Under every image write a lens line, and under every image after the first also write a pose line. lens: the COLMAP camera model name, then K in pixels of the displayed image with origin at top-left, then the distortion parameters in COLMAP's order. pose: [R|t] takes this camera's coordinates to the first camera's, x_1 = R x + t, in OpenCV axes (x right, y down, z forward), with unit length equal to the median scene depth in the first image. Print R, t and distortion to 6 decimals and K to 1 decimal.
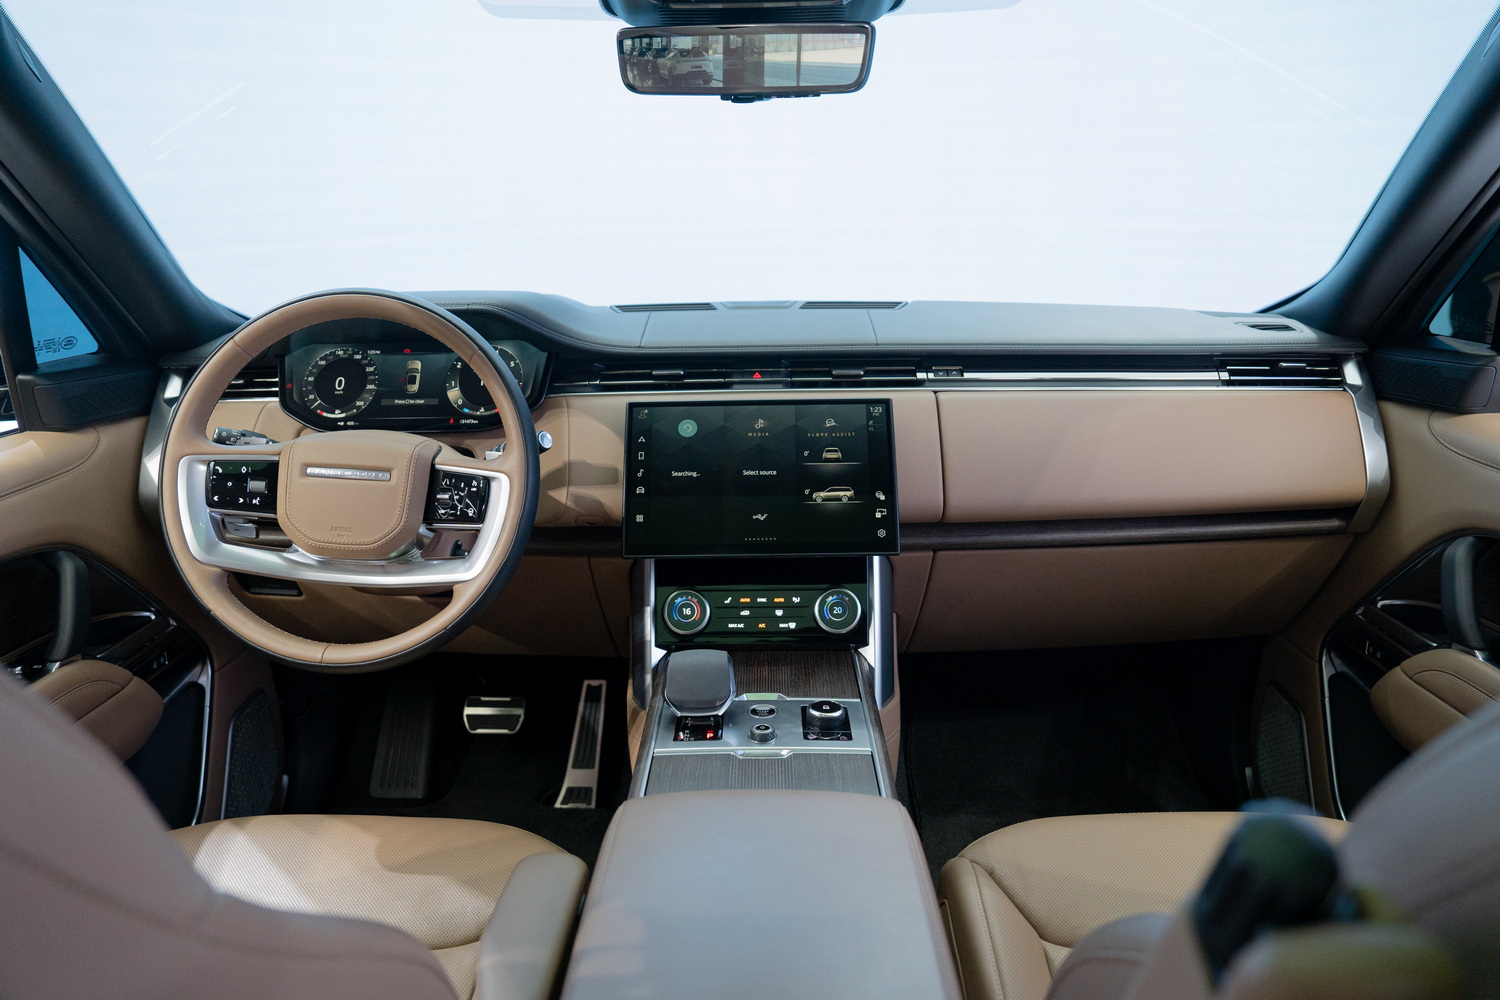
lens RADIAL K [[1041.0, 0, 750.0], [0, 1041.0, 500.0], [0, 0, 1]] dist [-0.111297, 0.085411]
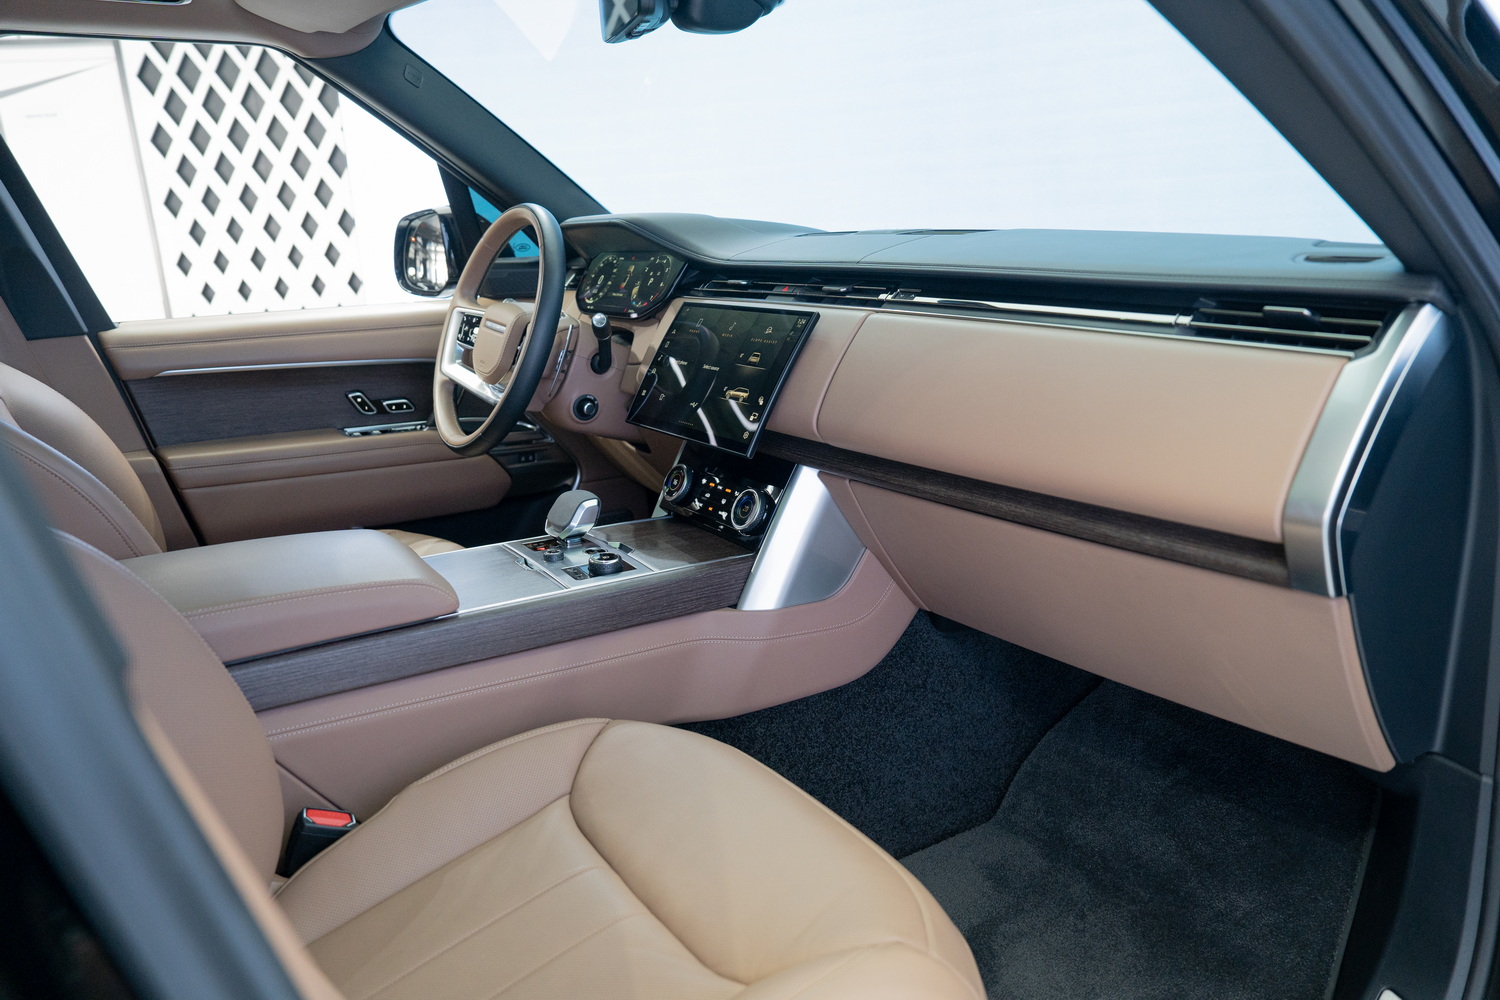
lens RADIAL K [[1041.0, 0, 750.0], [0, 1041.0, 500.0], [0, 0, 1]] dist [-0.111297, 0.085411]
pose [[0.553618, 0.210389, -0.805756, 0.925406], [-0.209552, 0.971622, 0.109719, -0.018666], [0.805975, 0.108105, 0.581995, 0.388853]]
